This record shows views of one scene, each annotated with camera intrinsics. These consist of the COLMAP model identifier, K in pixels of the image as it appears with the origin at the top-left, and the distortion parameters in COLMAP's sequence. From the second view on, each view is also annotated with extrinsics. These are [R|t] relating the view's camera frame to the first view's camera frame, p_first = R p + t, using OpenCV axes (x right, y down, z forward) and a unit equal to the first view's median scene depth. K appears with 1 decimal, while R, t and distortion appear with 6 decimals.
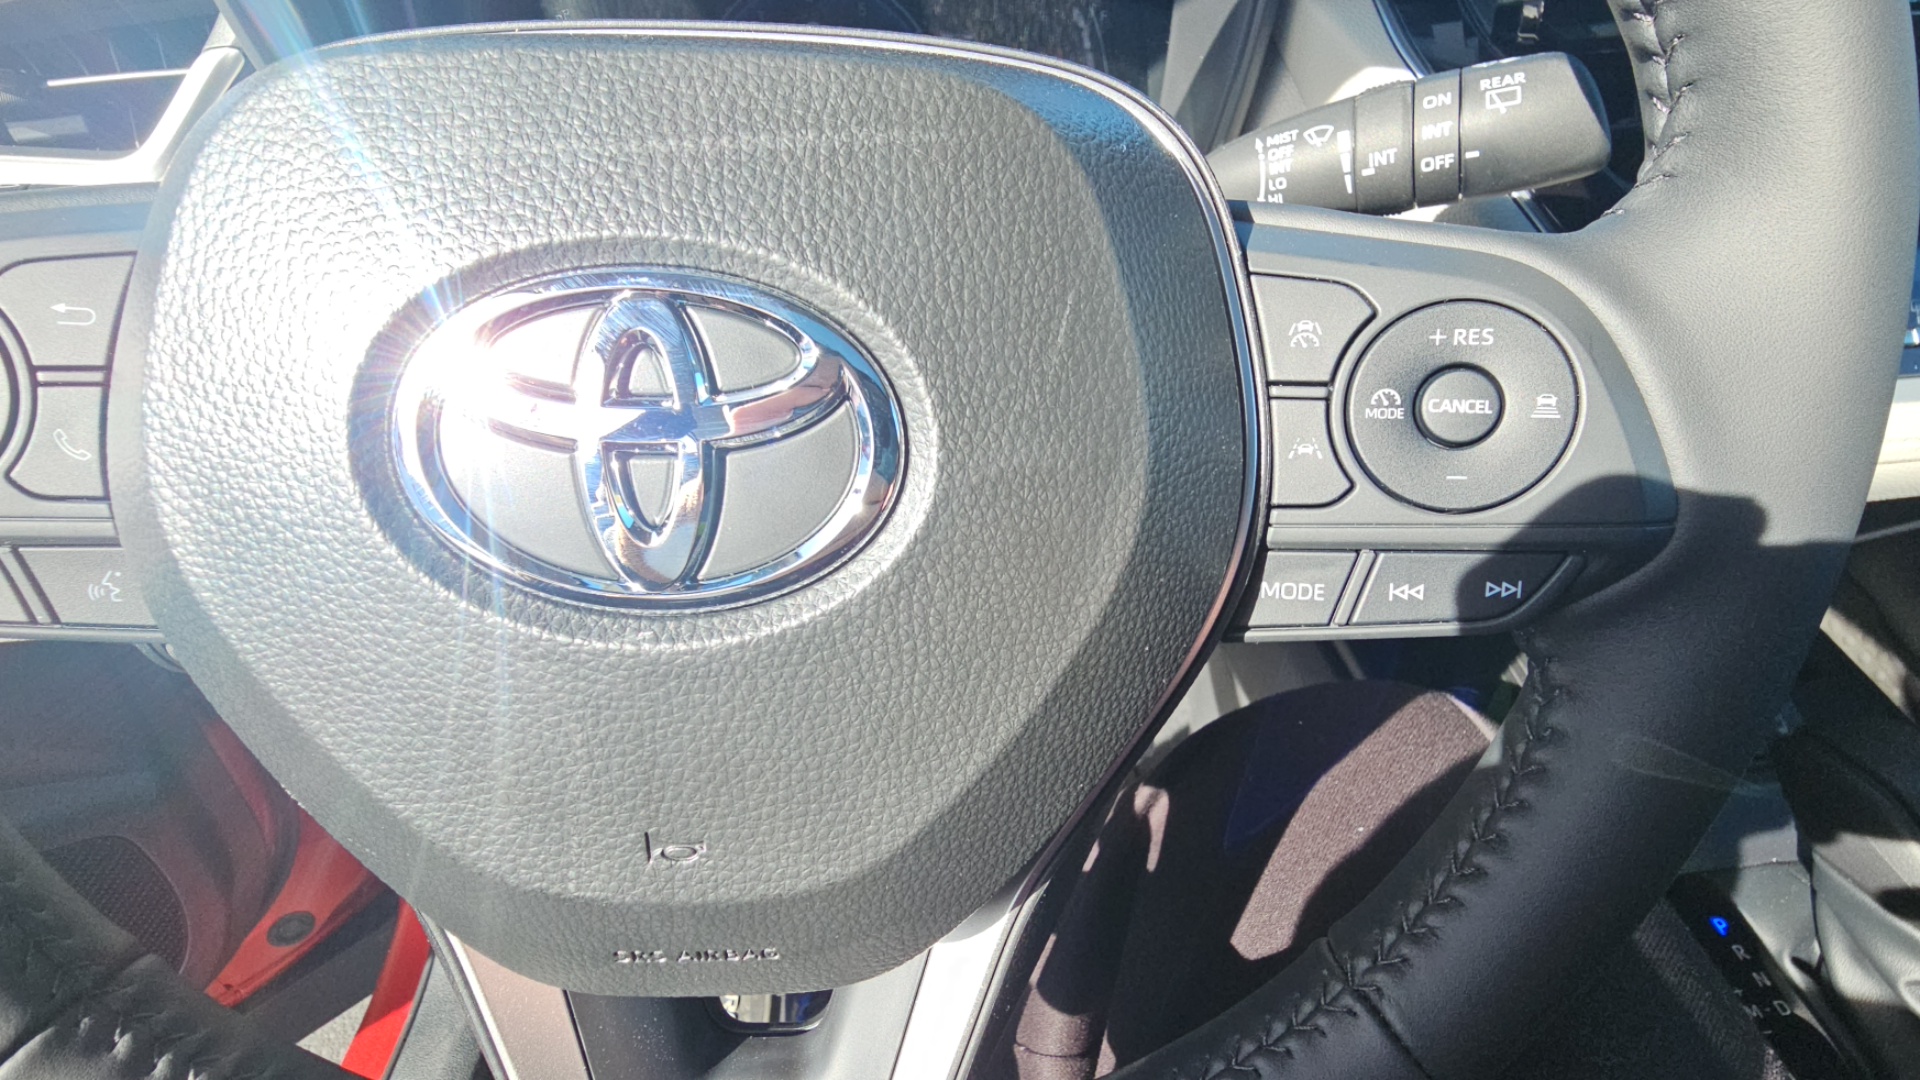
lens RADIAL K [[854.2, 0, 983.6], [0, 854.2, 541.3], [0, 0, 1]] dist [0.010339, -0.008632]
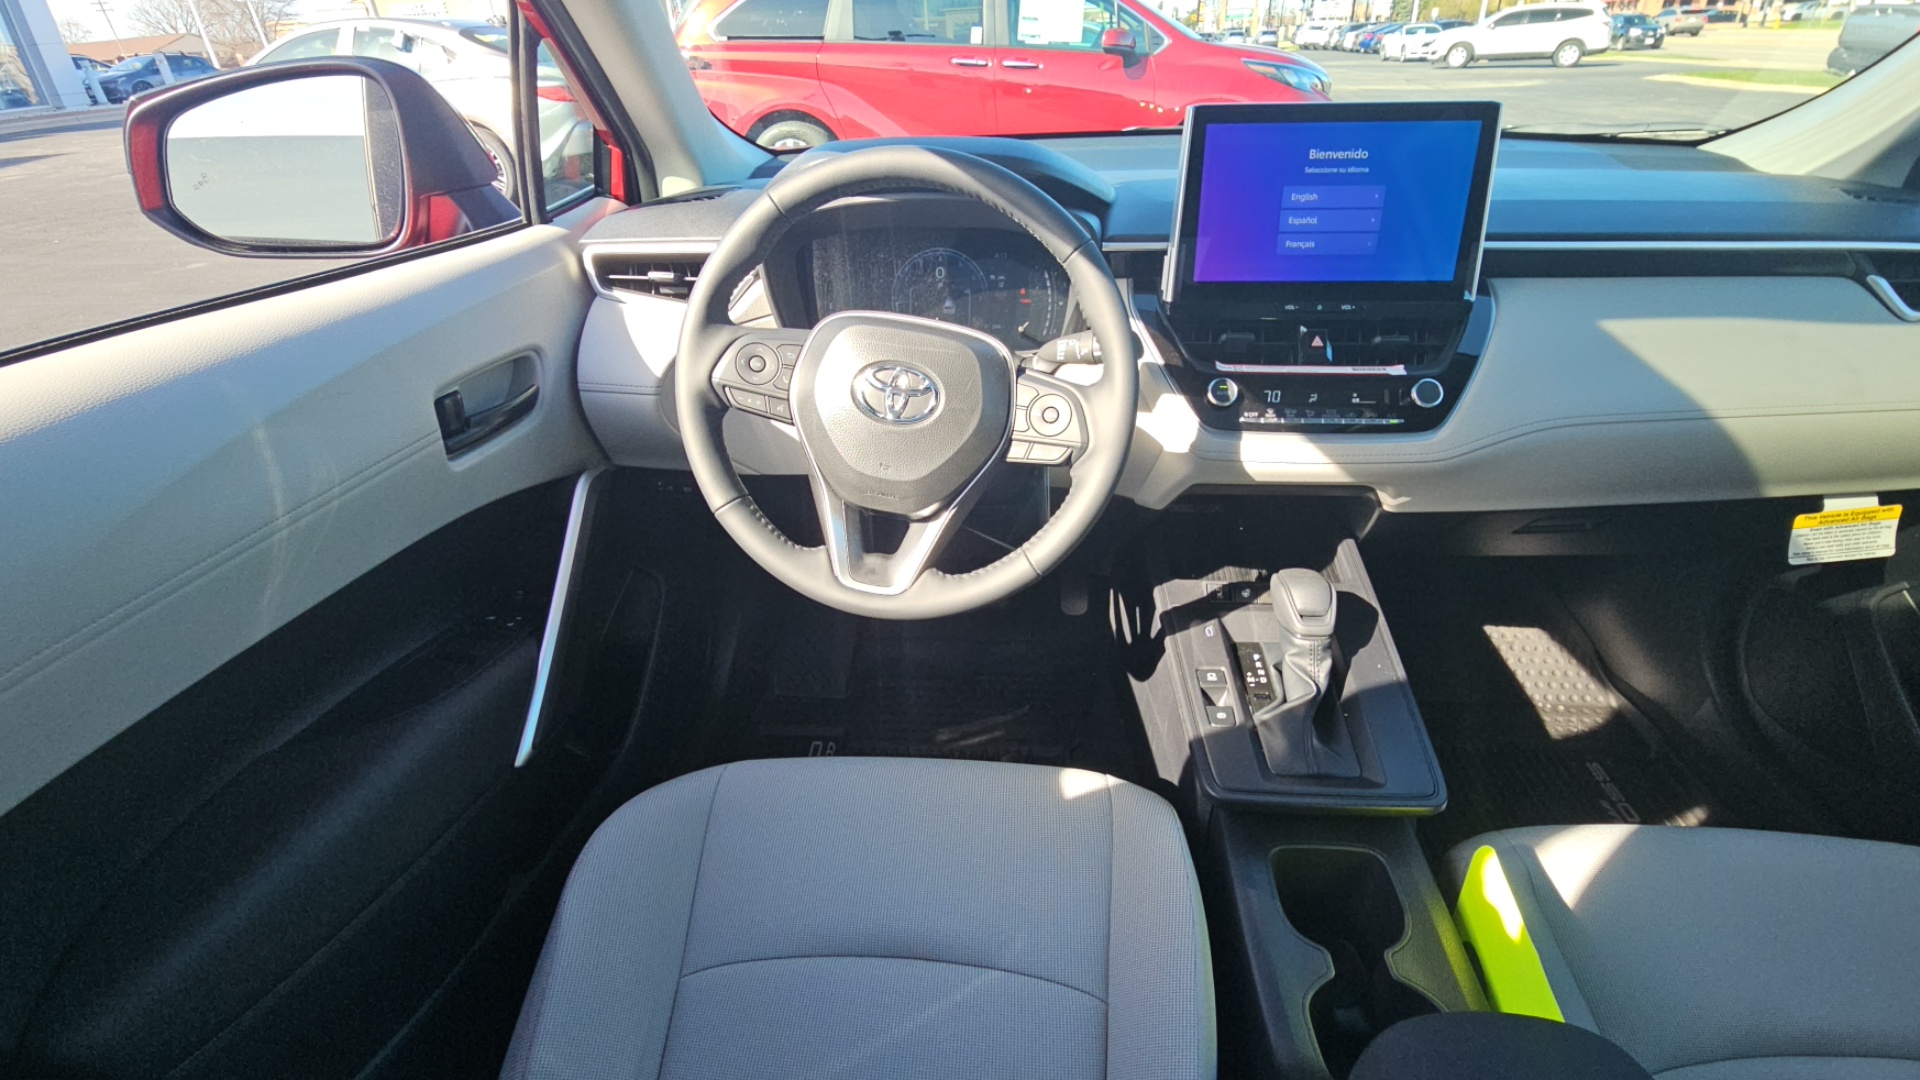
lens RADIAL K [[854.2, 0, 983.6], [0, 854.2, 541.3], [0, 0, 1]] dist [0.010339, -0.008632]
pose [[0.980973, 0.171349, -0.091278, 0.883782], [-0.179310, 0.979885, -0.087598, 1.256003], [0.074432, 0.102298, 0.991965, -4.571364]]
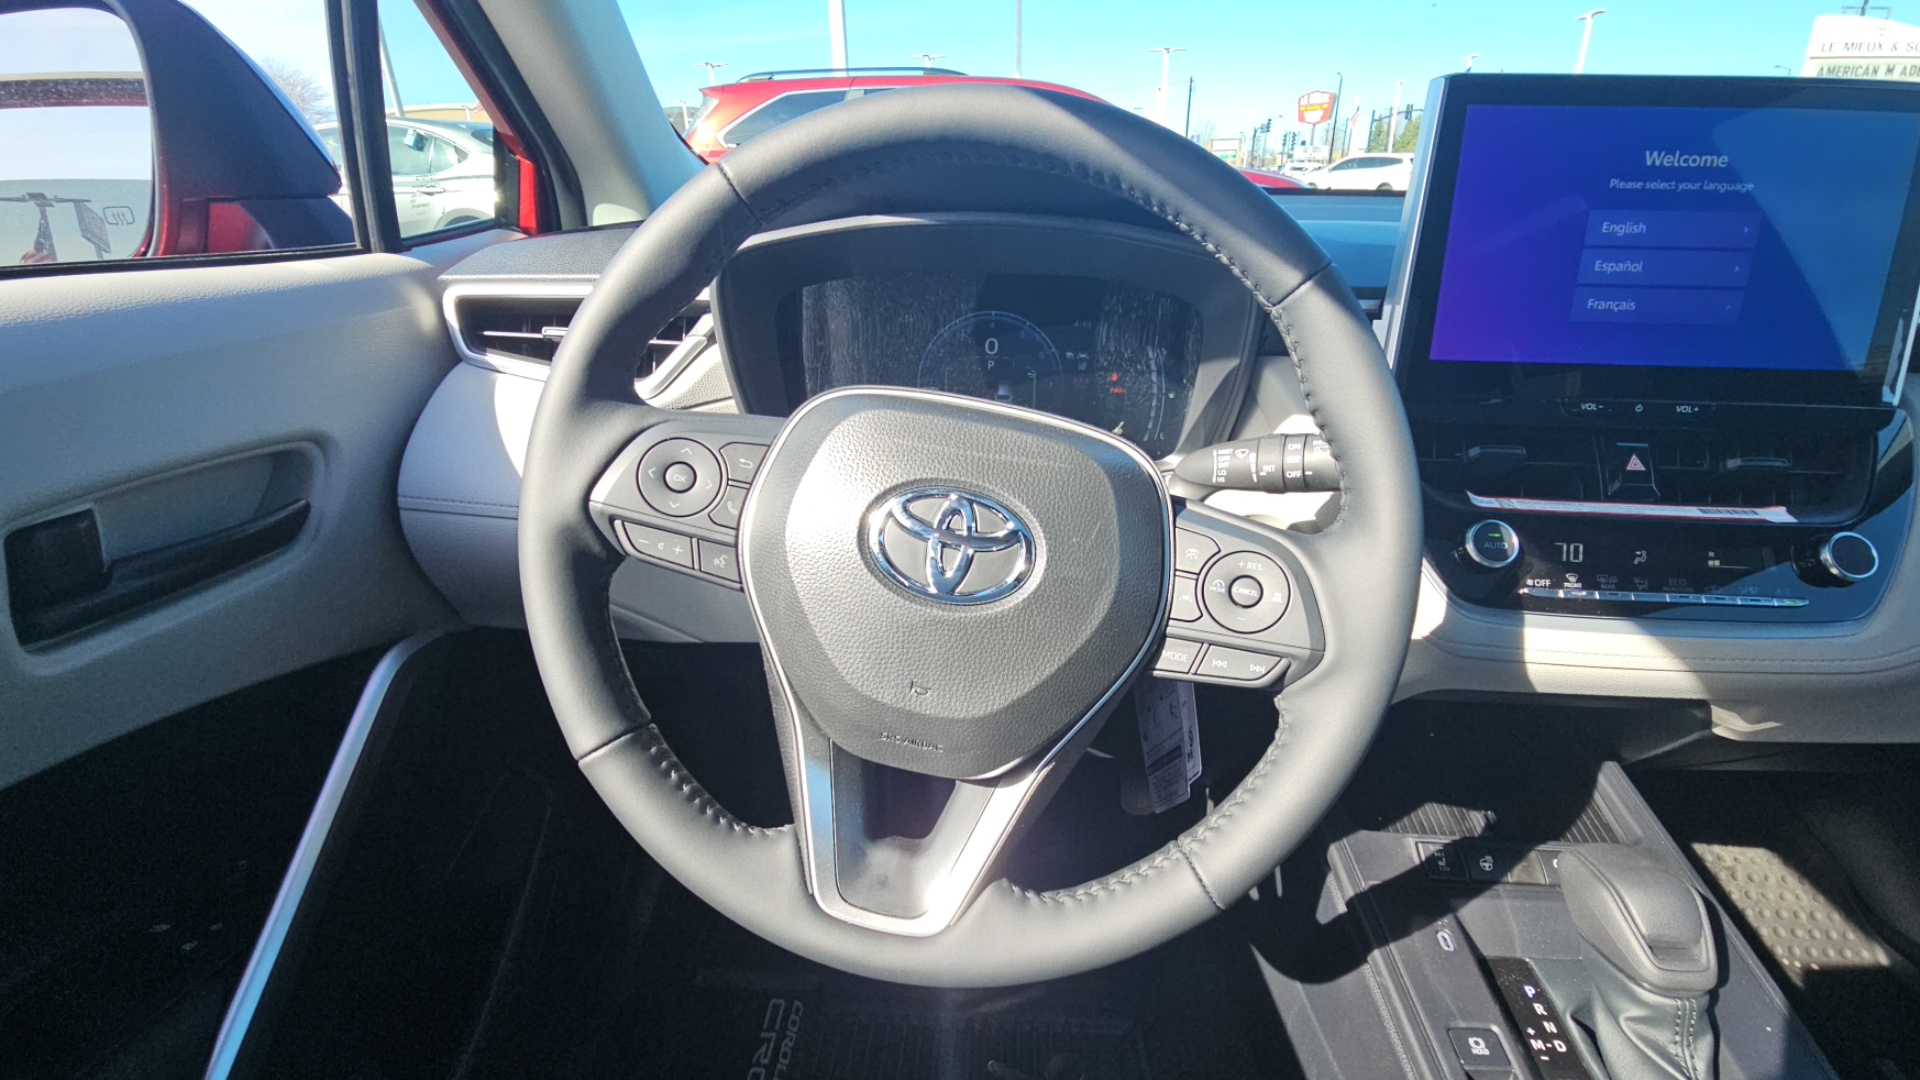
lens RADIAL K [[854.2, 0, 983.6], [0, 854.2, 541.3], [0, 0, 1]] dist [0.010339, -0.008632]
pose [[0.977508, 0.185254, -0.100794, 0.022605], [-0.202749, 0.957039, -0.207288, 0.452714], [0.058063, 0.223061, 0.973074, -1.827913]]
